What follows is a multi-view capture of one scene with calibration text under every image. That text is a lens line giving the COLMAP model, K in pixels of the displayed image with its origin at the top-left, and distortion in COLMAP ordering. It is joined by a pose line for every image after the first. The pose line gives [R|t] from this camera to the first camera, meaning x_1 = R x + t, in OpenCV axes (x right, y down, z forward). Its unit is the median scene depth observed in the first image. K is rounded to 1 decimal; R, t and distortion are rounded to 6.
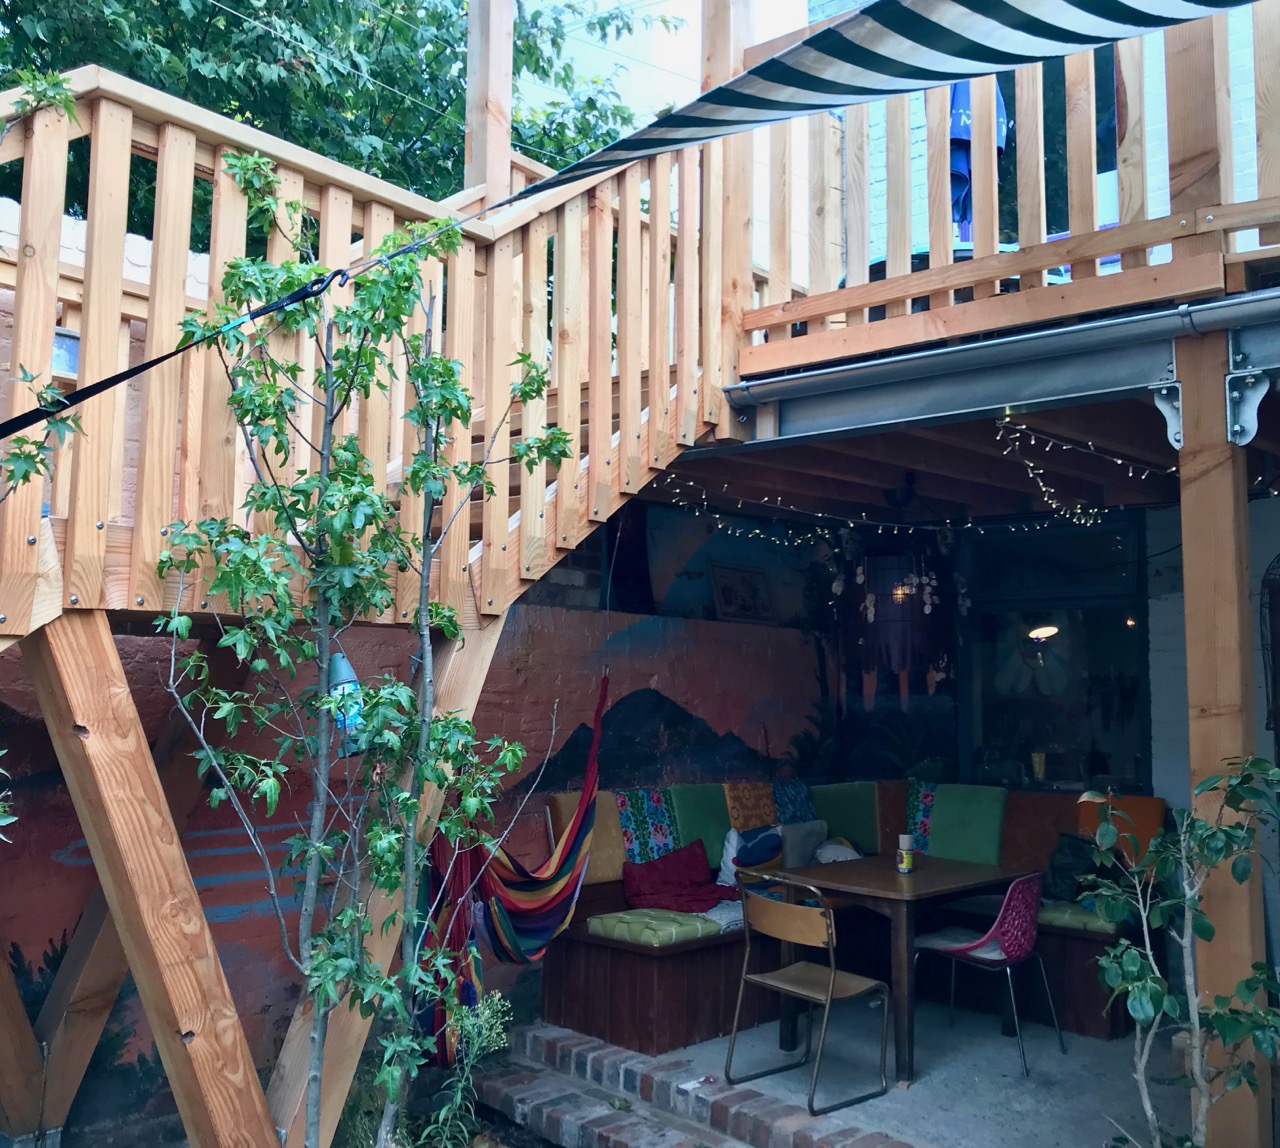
lens RADIAL K [[1305.8, 0, 641.9], [0, 1305.8, 539.6], [0, 0, 1]] dist [0.068192, -0.000729]
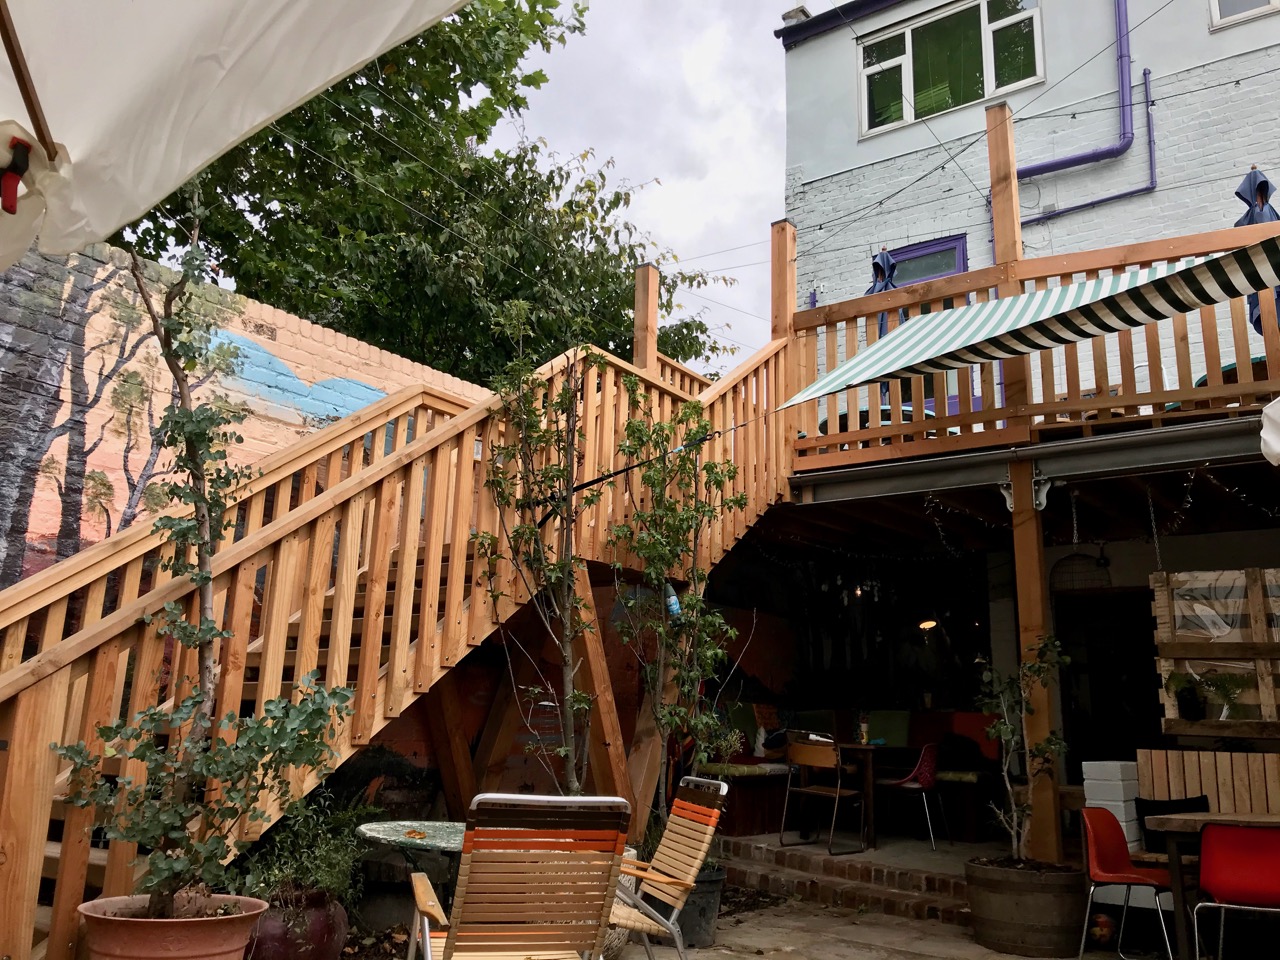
lens RADIAL K [[1040.7, 0, 640.0], [0, 1040.7, 480.0], [0, 0, 1]] dist [0.096475, 0.000413]
pose [[0.997217, 0.029158, 0.068612, -0.272042], [-0.021170, 0.993209, -0.114400, 0.075927], [-0.071482, 0.112629, 0.991063, -0.572200]]
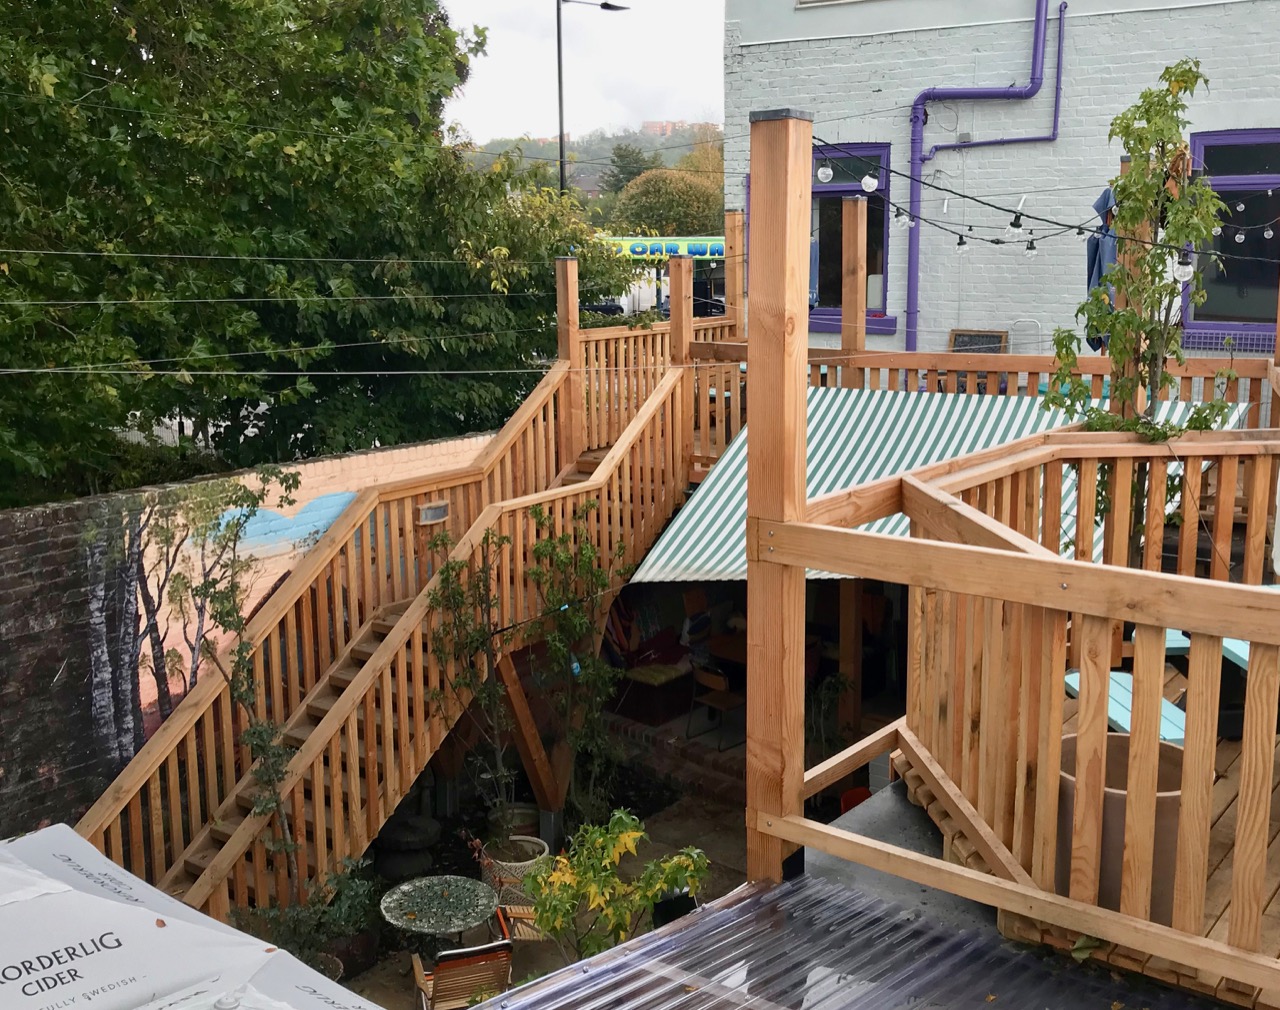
lens RADIAL K [[1374.7, 0, 671.0], [0, 1374.7, 505.3], [0, 0, 1]] dist [0.133671, -0.009626]
pose [[0.997826, -0.034232, 0.056317, -0.105259], [0.014311, 0.946676, 0.321869, -0.920339], [-0.064332, -0.320363, 0.945108, -1.436325]]
